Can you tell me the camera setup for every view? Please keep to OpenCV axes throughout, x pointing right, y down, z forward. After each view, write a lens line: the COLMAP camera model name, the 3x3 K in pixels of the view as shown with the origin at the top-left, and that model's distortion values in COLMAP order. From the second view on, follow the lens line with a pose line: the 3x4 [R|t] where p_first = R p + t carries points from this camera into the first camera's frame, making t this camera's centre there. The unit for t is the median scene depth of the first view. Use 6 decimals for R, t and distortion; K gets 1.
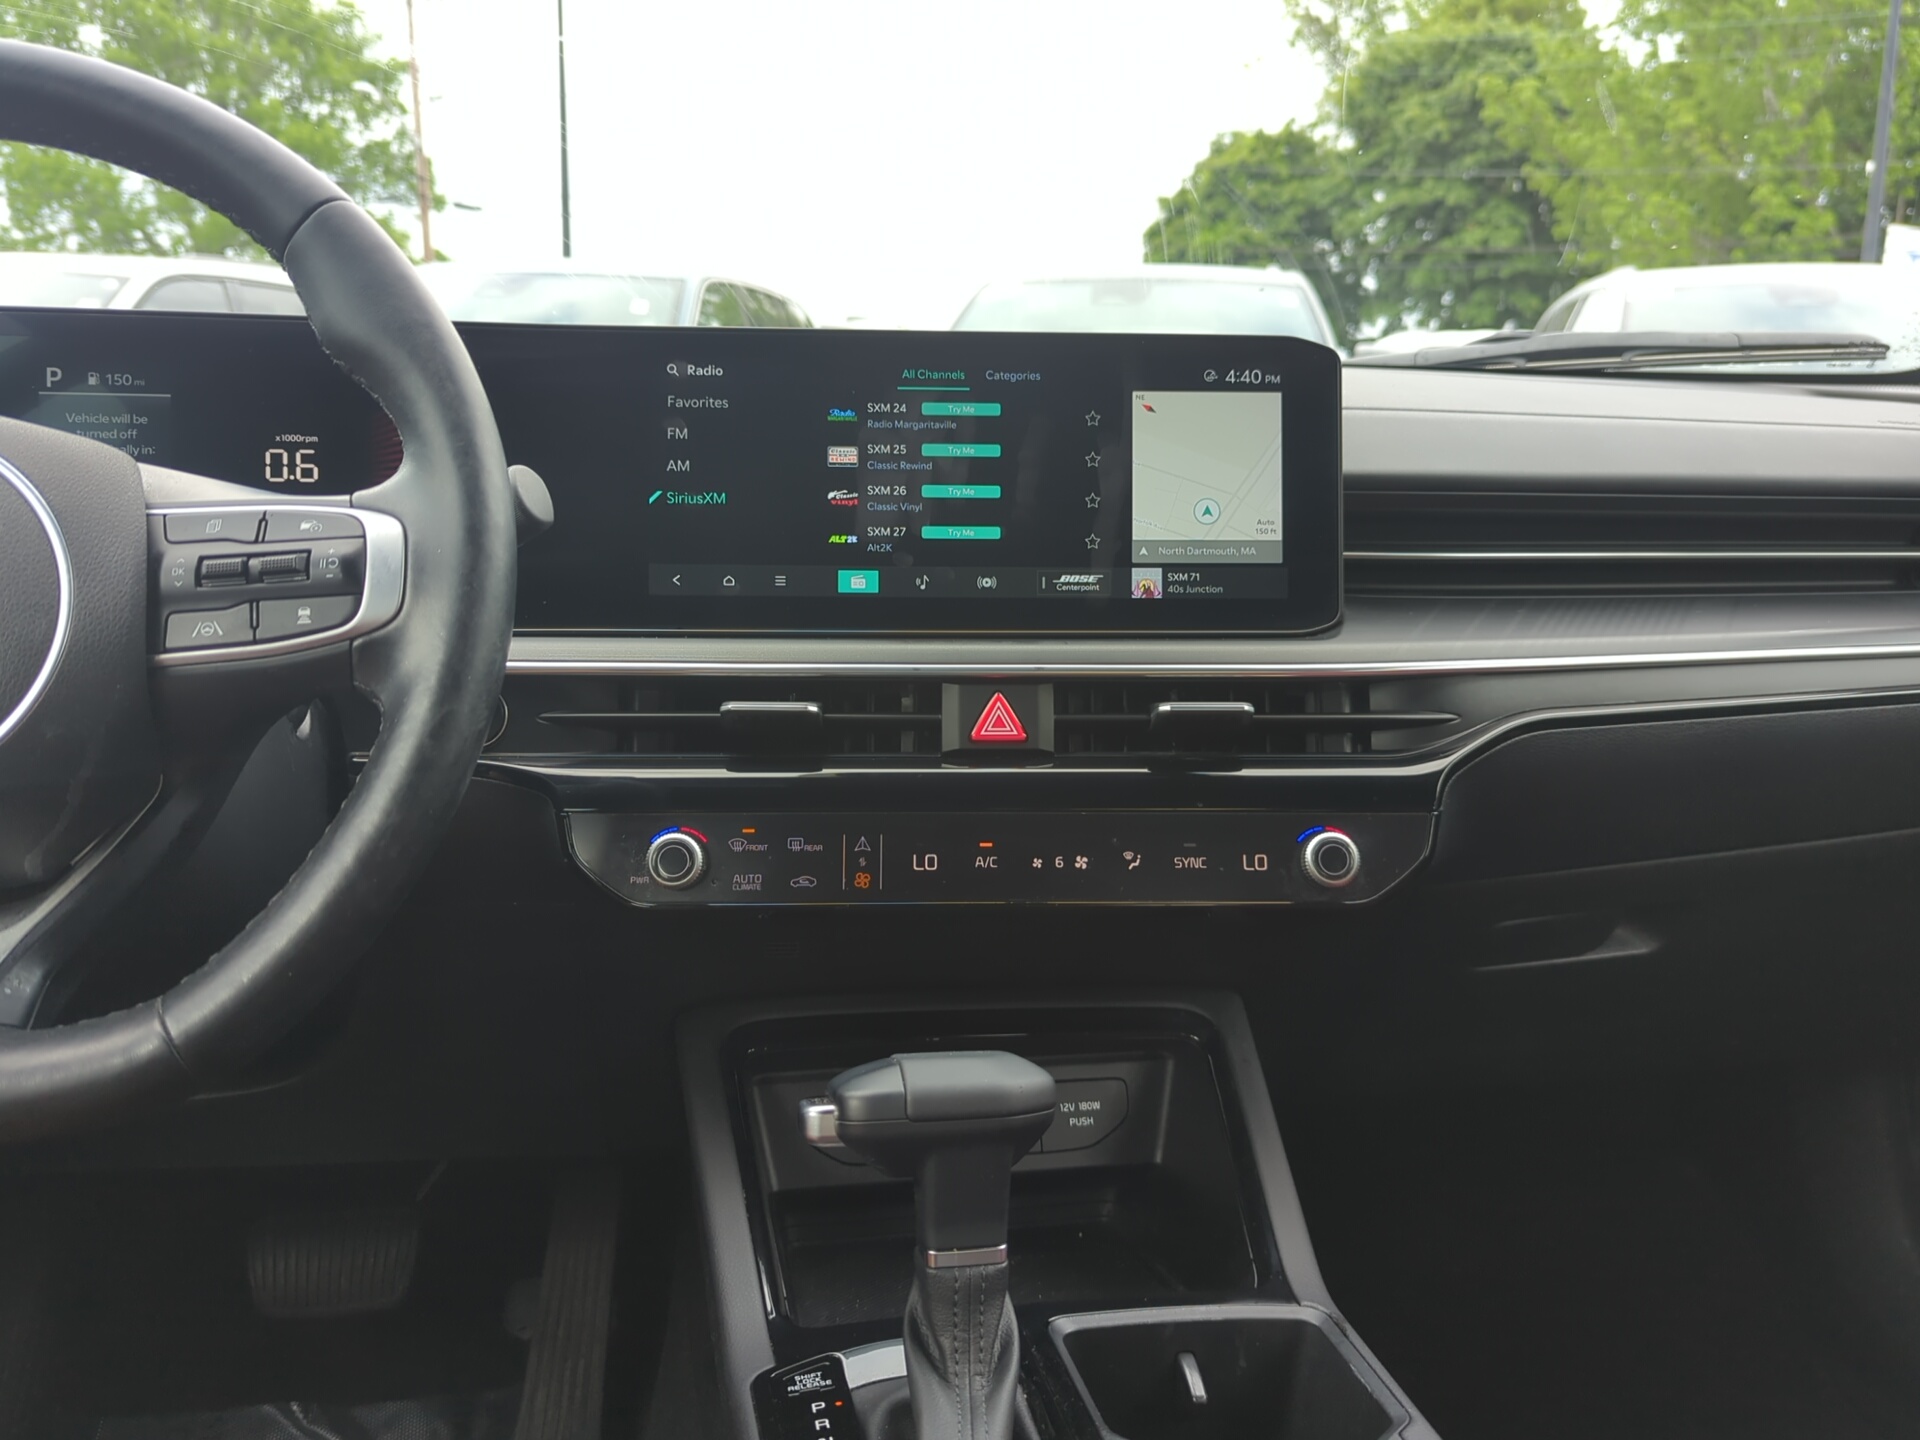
lens RADIAL K [[1547.7, 0, 973.3], [0, 1547.7, 694.4], [0, 0, 1]] dist [0.059473, -0.061073]
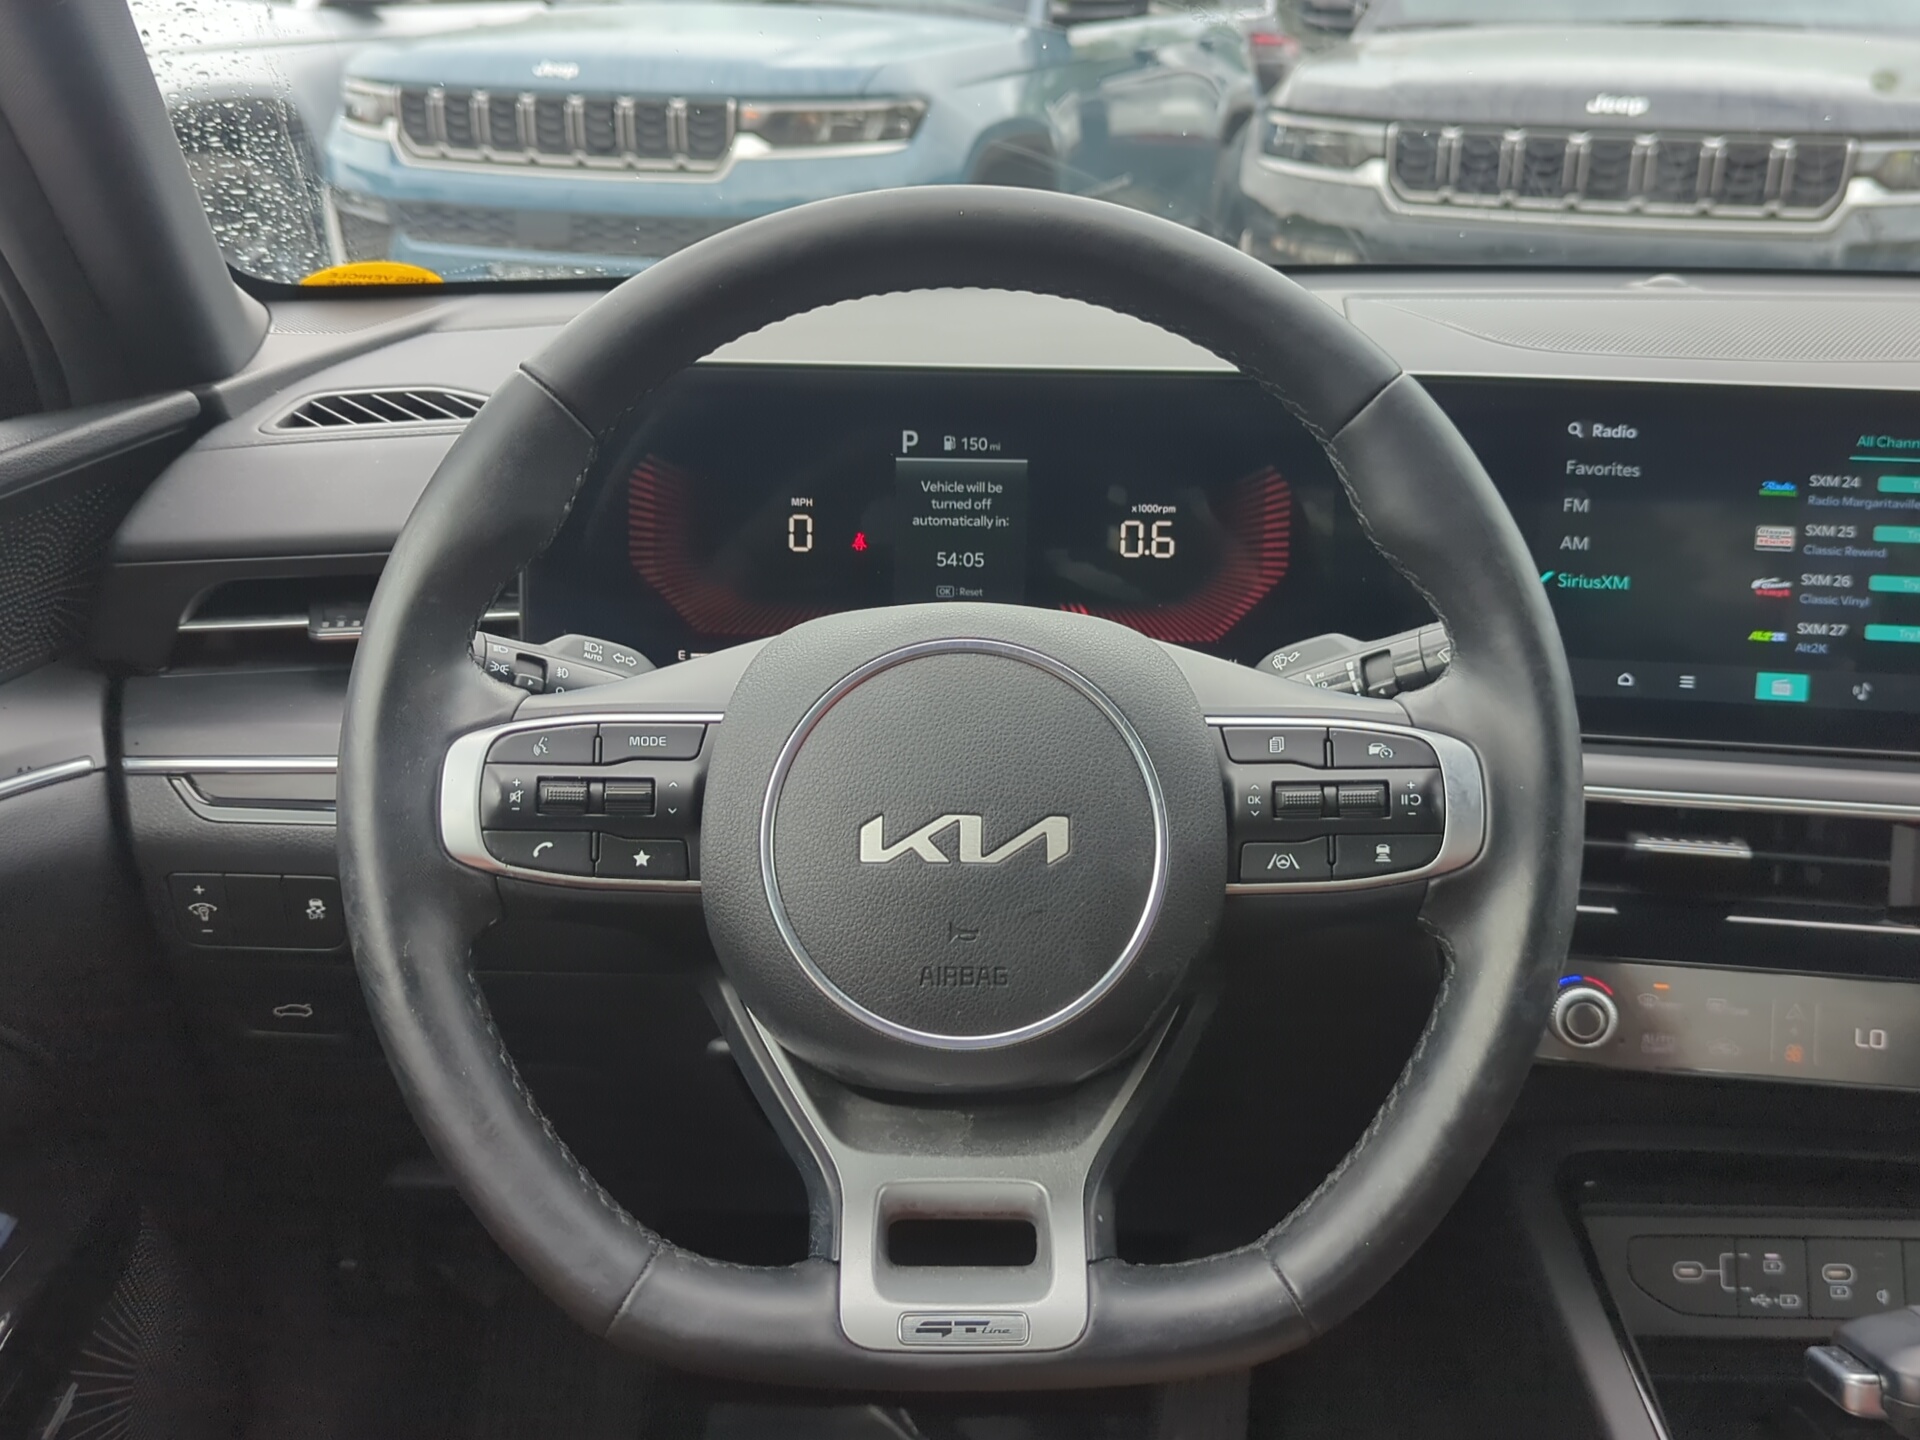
lens RADIAL K [[2040.5, 0, 968.0], [0, 2040.5, 687.6], [0, 0, 1]] dist [0.028890, 0.000000]
pose [[0.984049, 0.056100, -0.168819, -0.321511], [-0.031369, 0.988825, 0.145745, -0.221109], [0.175109, -0.138124, 0.974812, -0.170837]]
